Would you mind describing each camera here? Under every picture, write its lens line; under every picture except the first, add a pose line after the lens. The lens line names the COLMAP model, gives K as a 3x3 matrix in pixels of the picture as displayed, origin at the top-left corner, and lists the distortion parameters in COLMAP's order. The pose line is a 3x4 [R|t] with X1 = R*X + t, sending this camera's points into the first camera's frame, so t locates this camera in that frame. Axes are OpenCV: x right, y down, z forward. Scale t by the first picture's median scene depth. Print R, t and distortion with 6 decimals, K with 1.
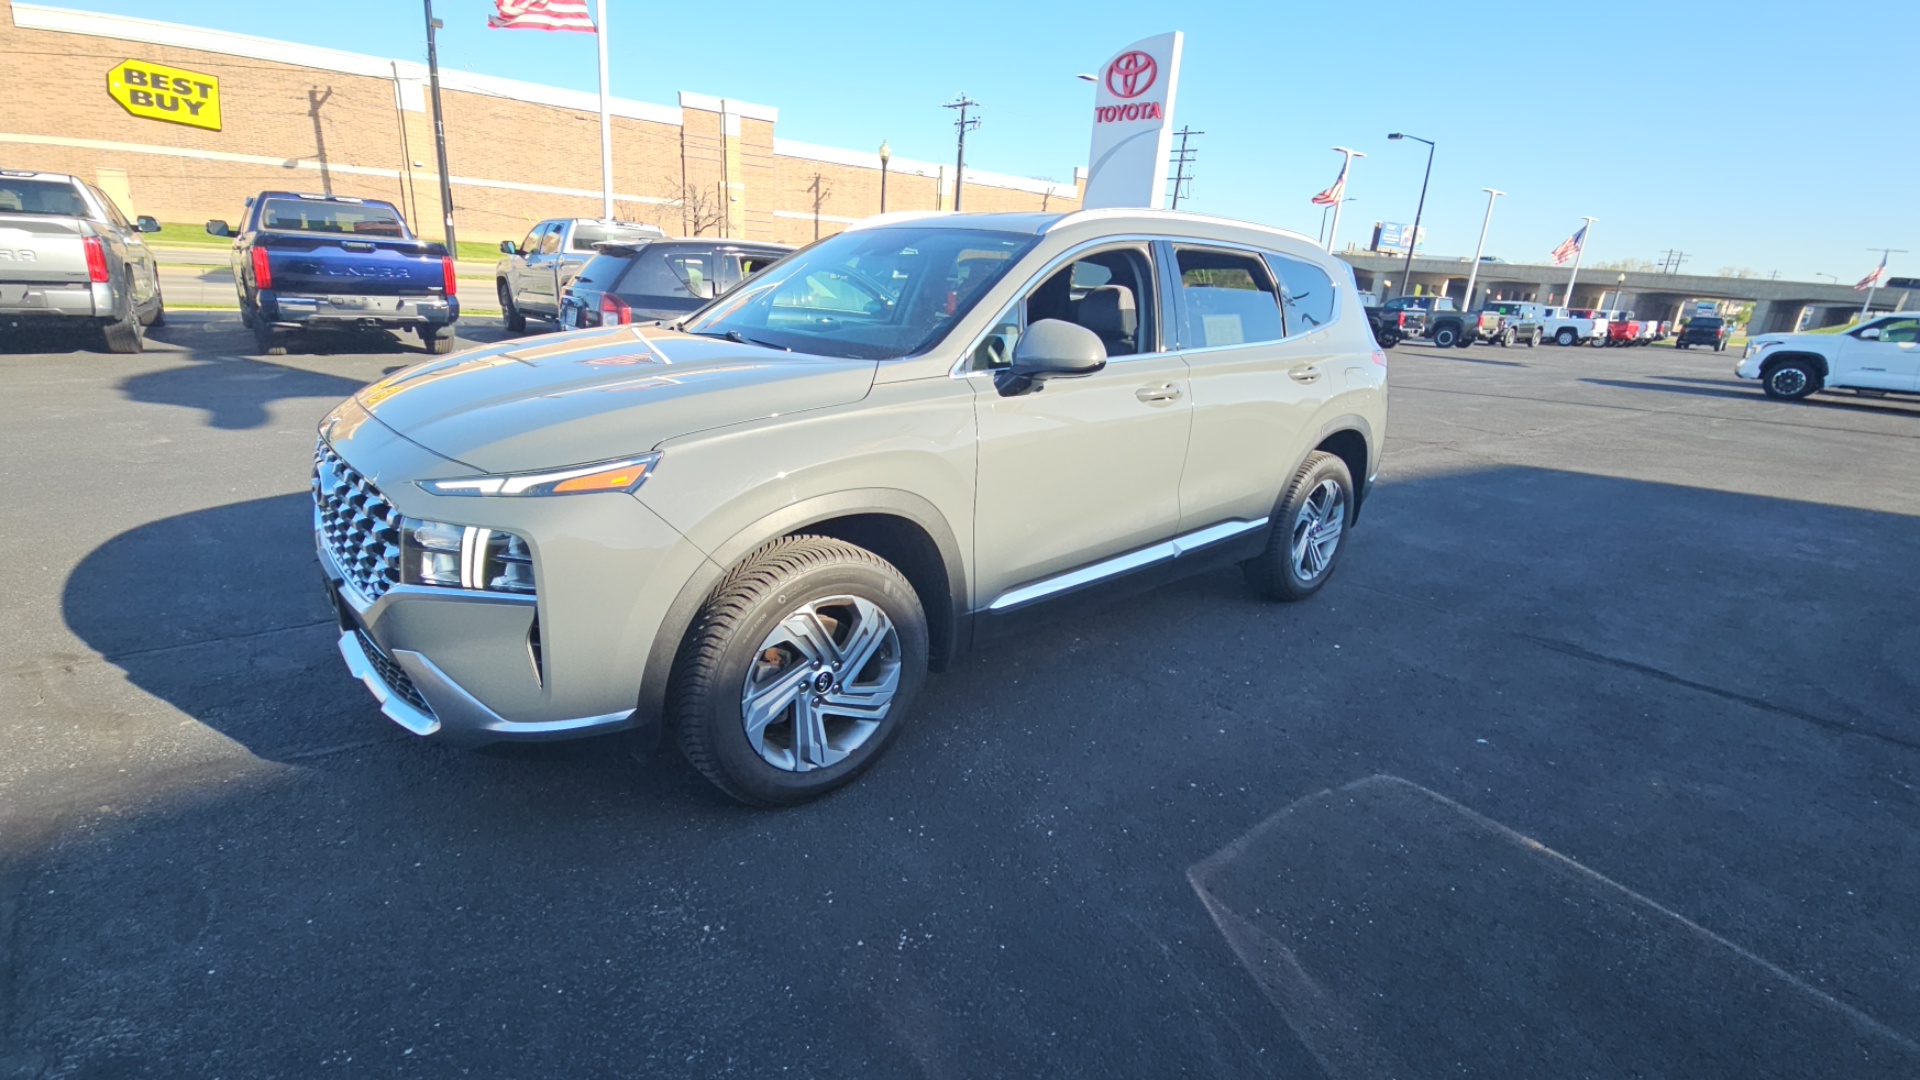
lens RADIAL K [[854.8, 0, 995.2], [0, 854.8, 546.1], [0, 0, 1]] dist [0.007841, -0.006287]
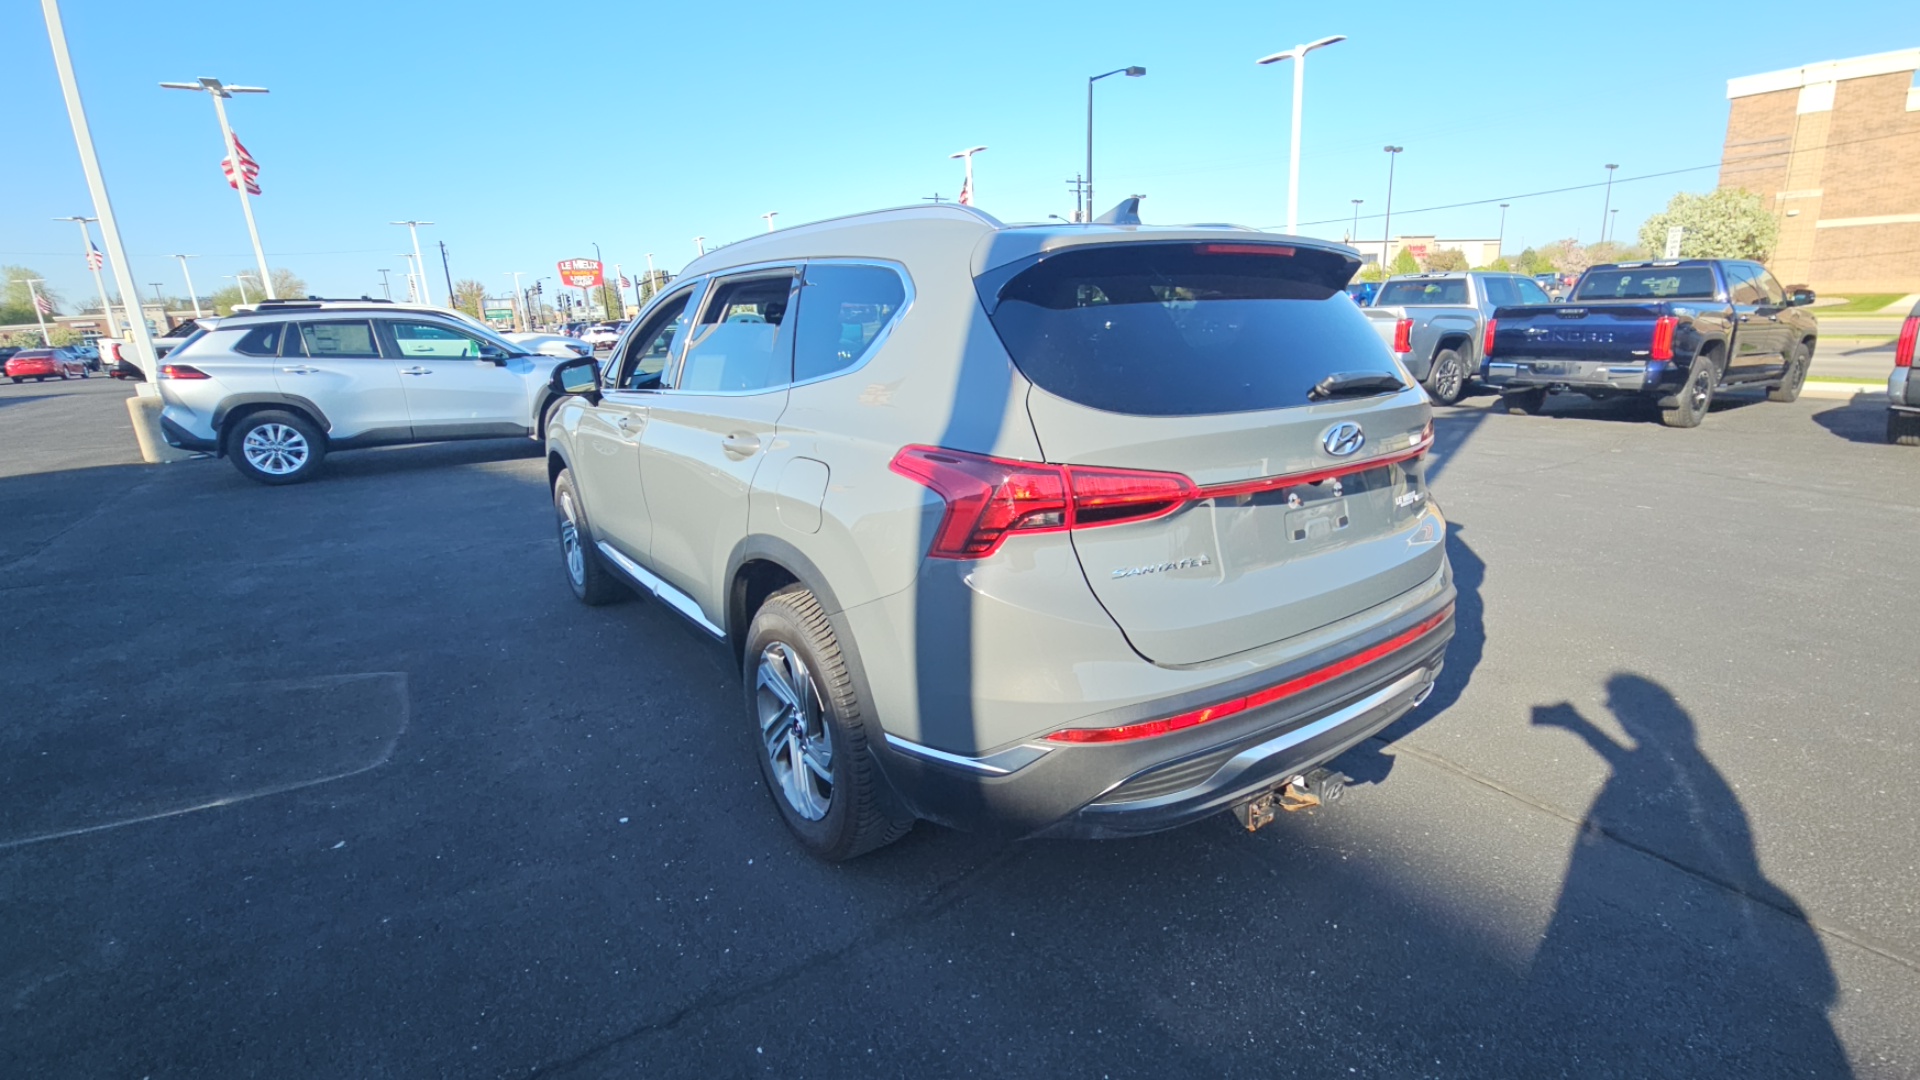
lens RADIAL K [[854.8, 0, 974.1], [0, 854.8, 546.4], [0, 0, 1]] dist [0.007841, -0.006287]
pose [[-0.124402, 0.201300, -0.971598, 0.160200], [-0.280629, 0.932087, 0.229045, -0.053410], [0.951720, 0.301153, -0.059463, 0.199163]]
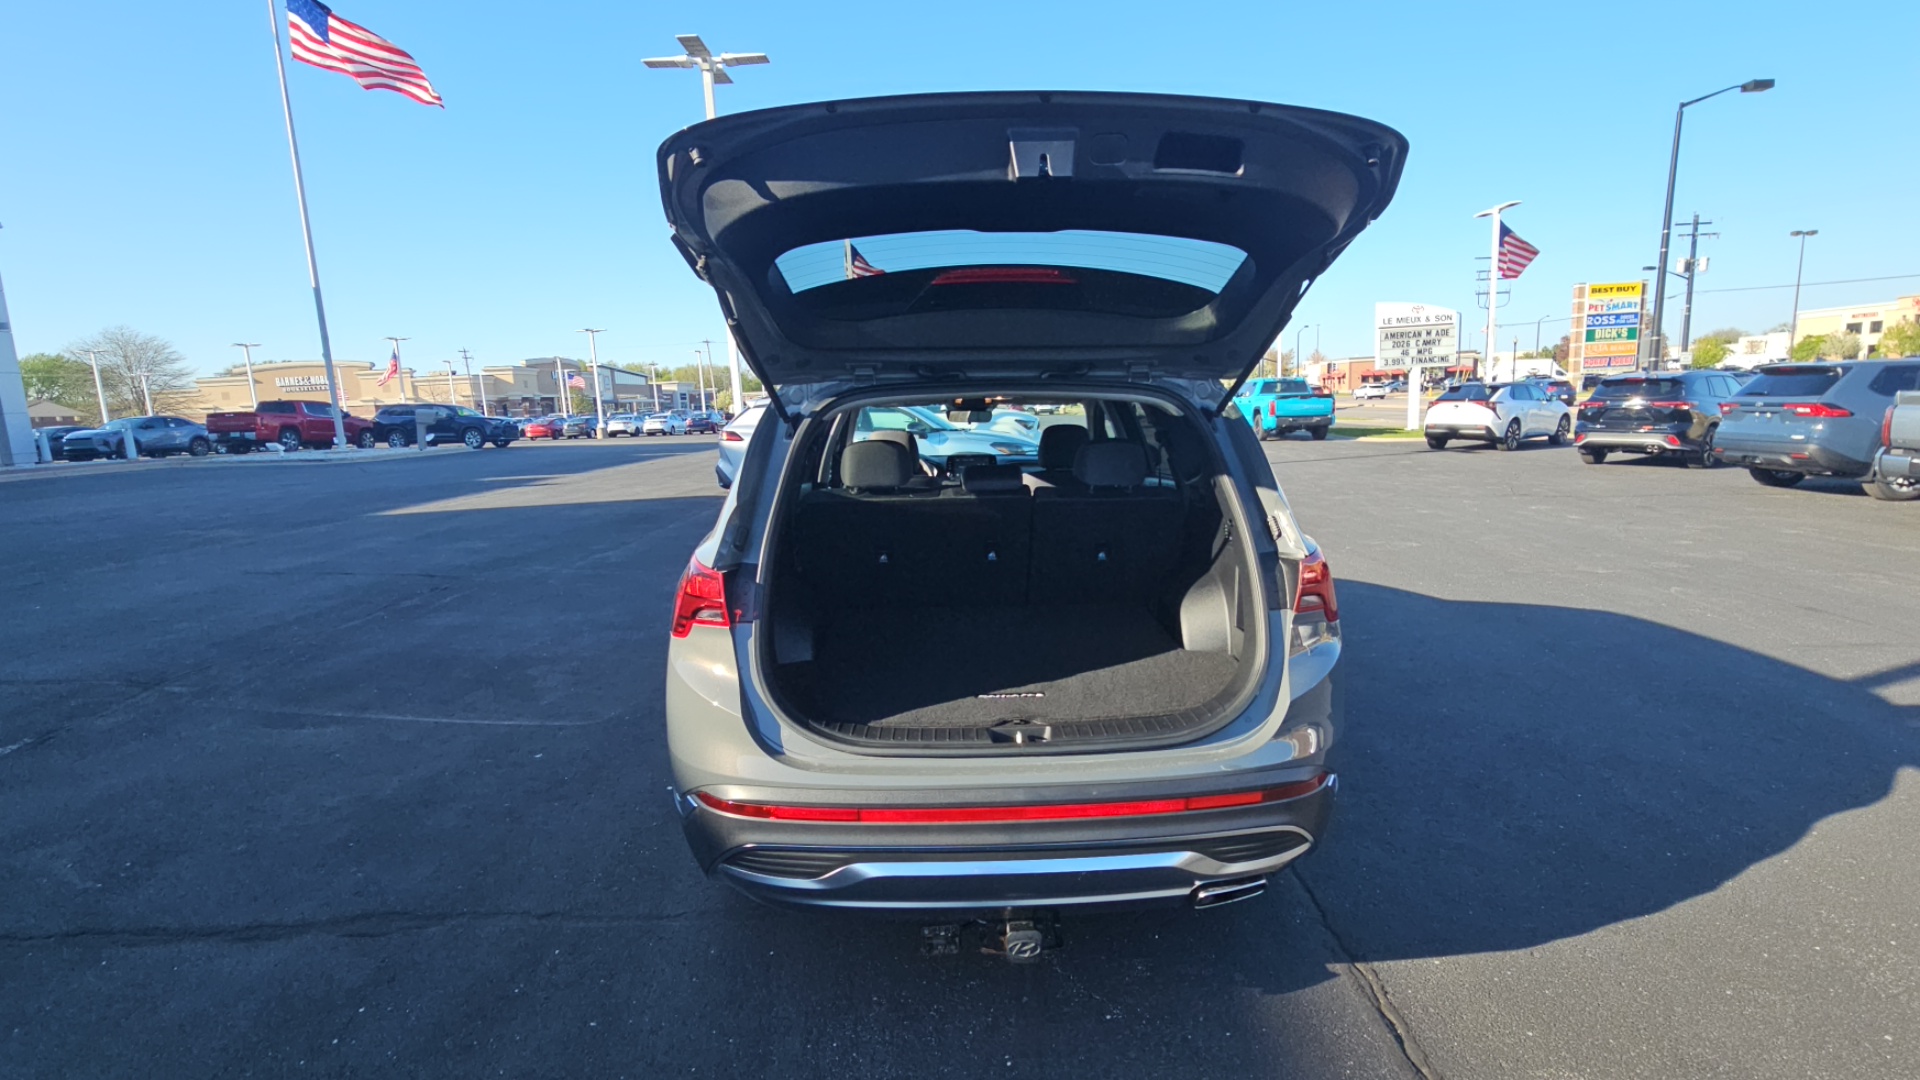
lens RADIAL K [[854.8, 0, 979.7], [0, 854.8, 551.1], [0, 0, 1]] dist [0.007841, -0.006287]
pose [[-0.648066, 0.086268, -0.756682, 0.140242], [-0.246852, 0.916130, 0.315864, -0.082217], [0.720468, 0.391489, -0.572417, 0.270809]]
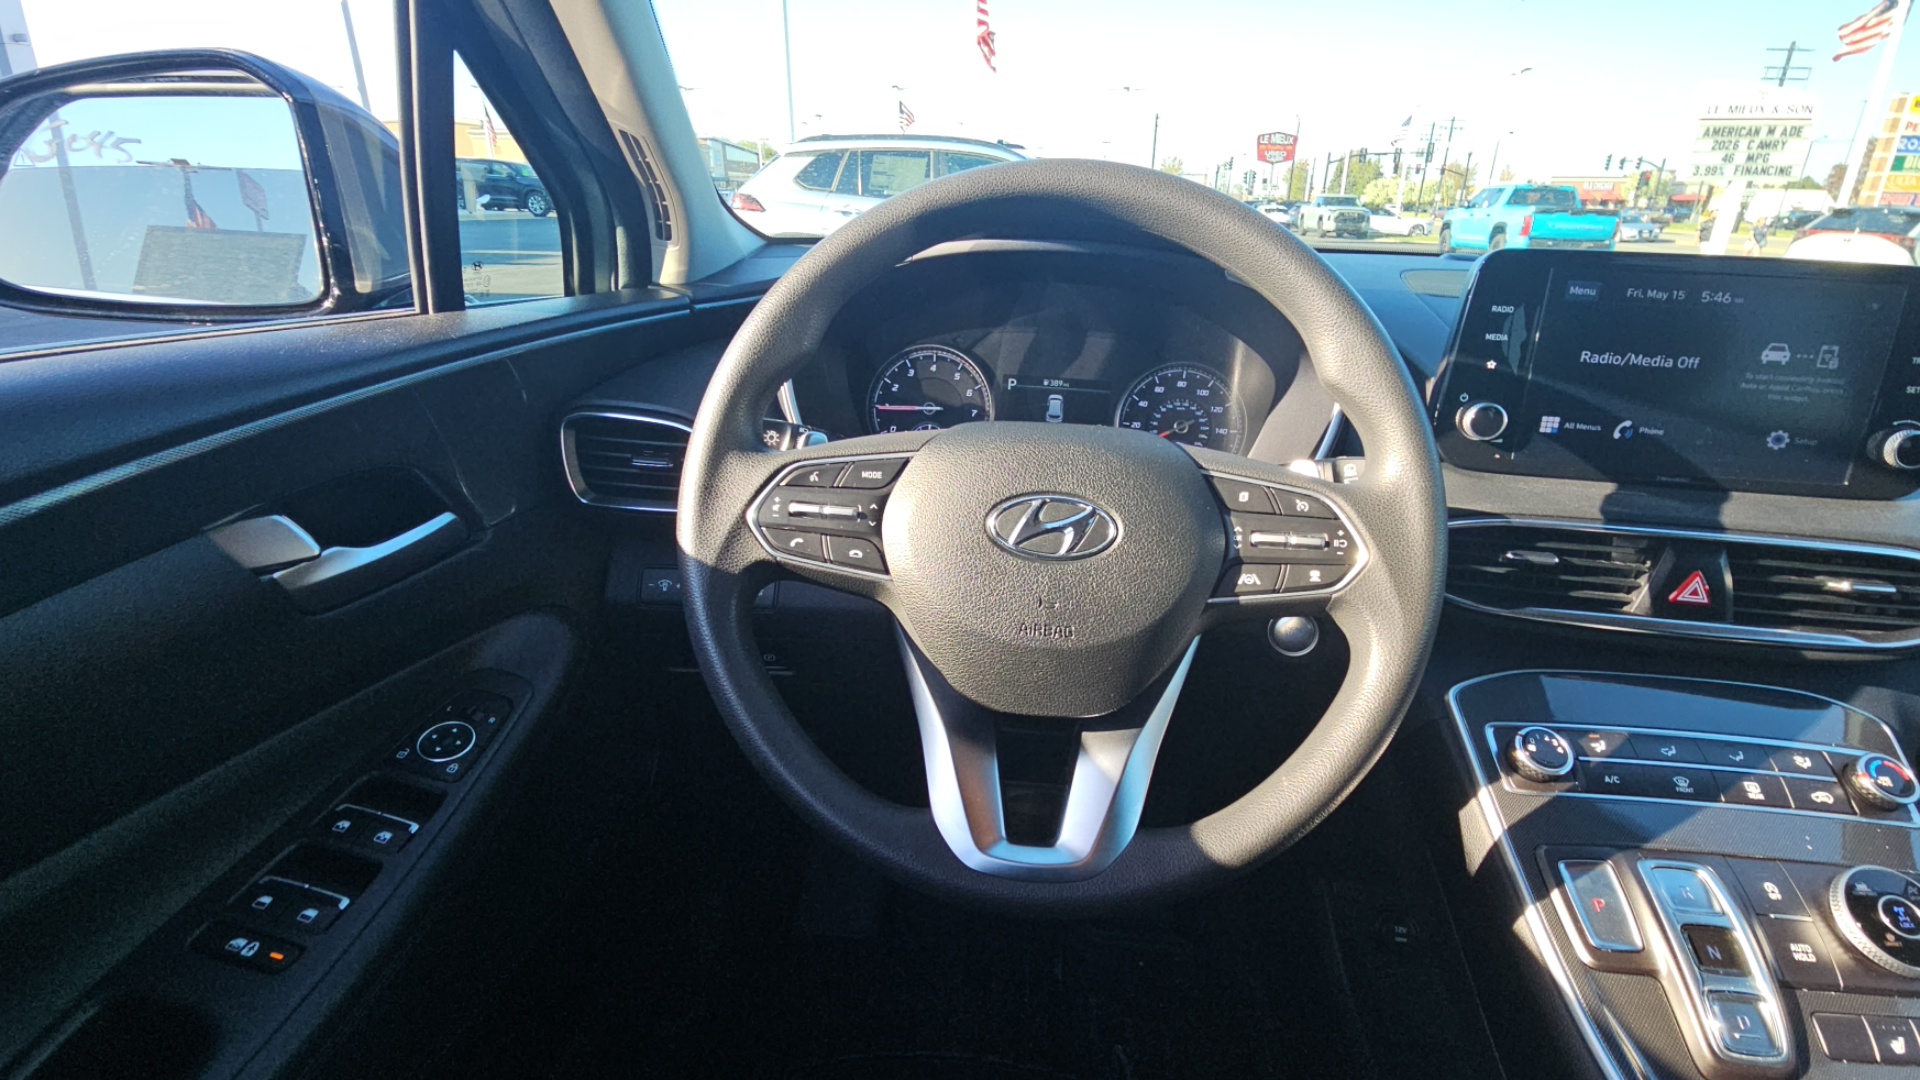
lens RADIAL K [[854.8, 0, 981.1], [0, 854.8, 550.4], [0, 0, 1]] dist [0.007841, -0.006287]
pose [[-0.740792, 0.171745, -0.649408, 0.010215], [-0.279473, 0.800320, 0.530456, -0.036771], [0.610838, 0.574449, -0.544872, 0.144119]]
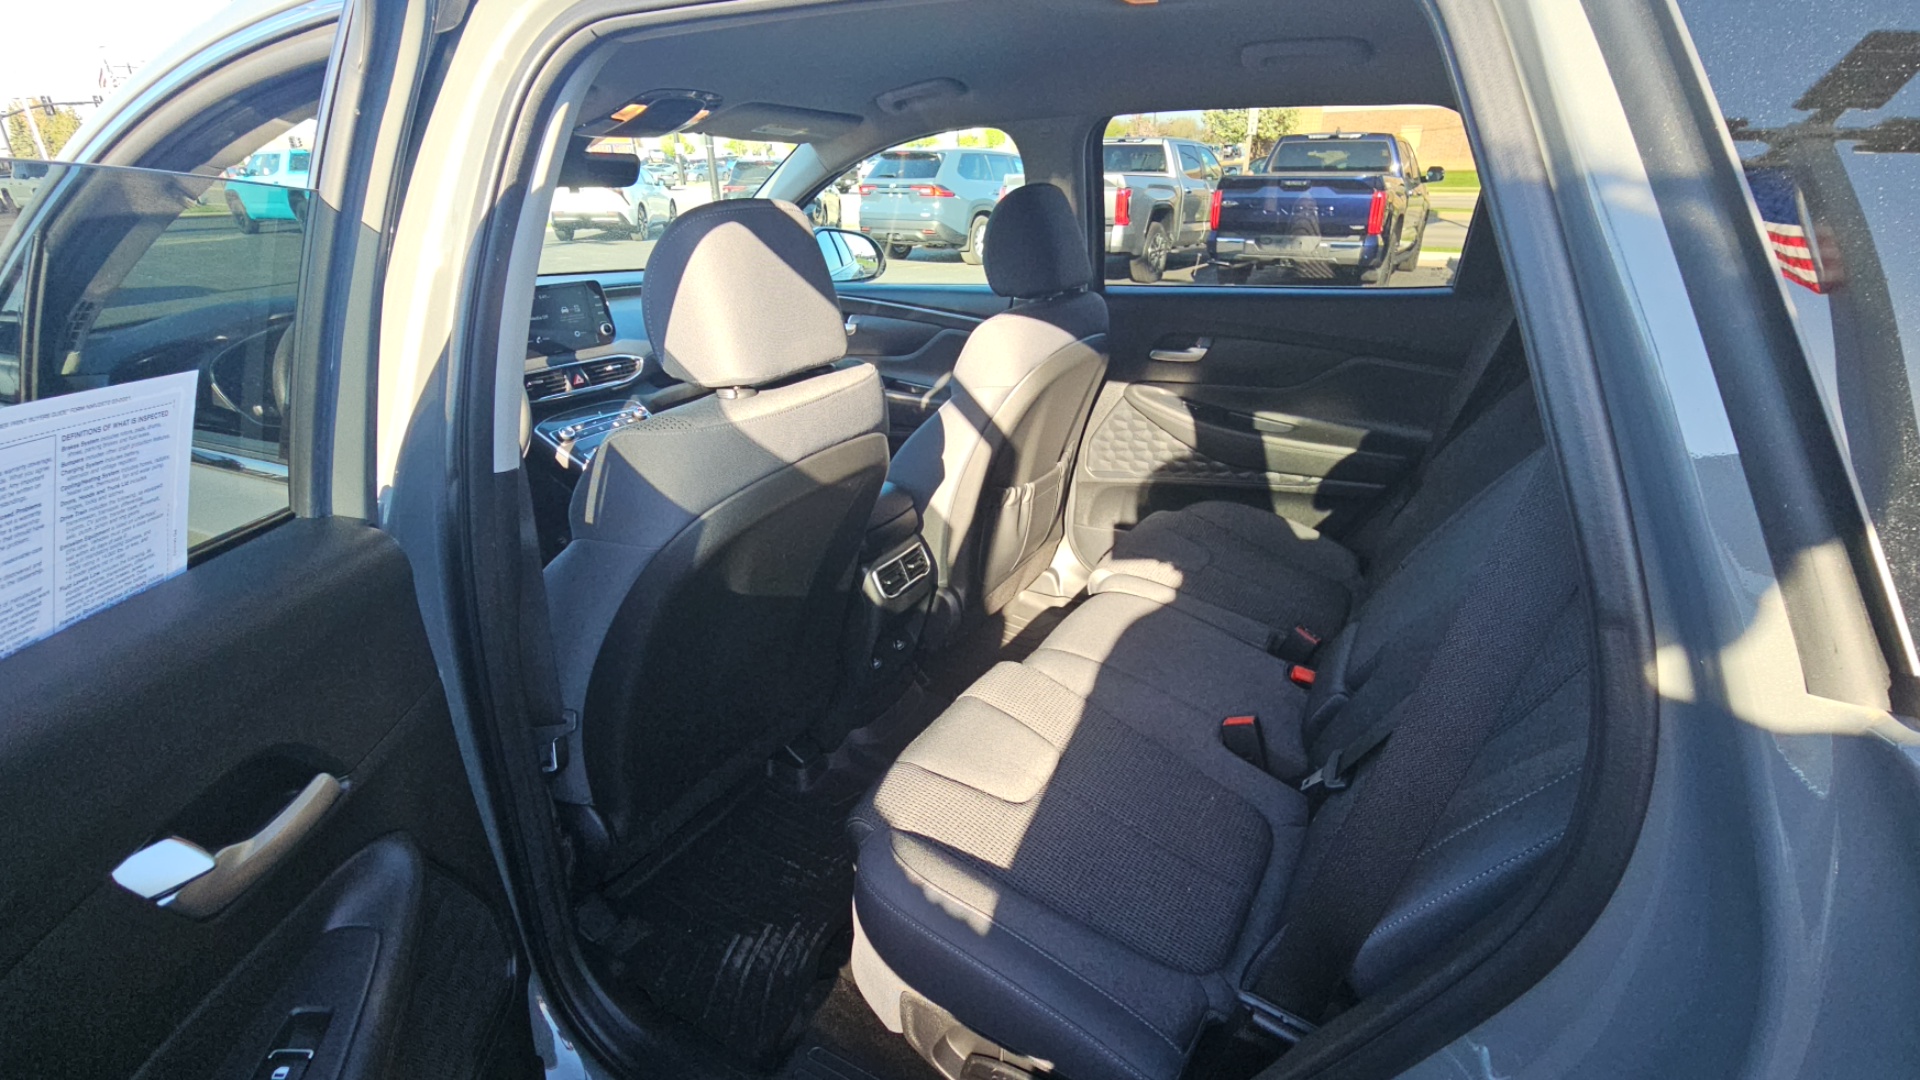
lens RADIAL K [[854.8, 0, 973.6], [0, 854.8, 544.8], [0, 0, 1]] dist [0.007841, -0.006287]
pose [[0.310578, 0.320756, -0.894794, 0.067617], [-0.263916, 0.933433, 0.243003, -0.043603], [0.913175, 0.160680, 0.374557, 0.149912]]
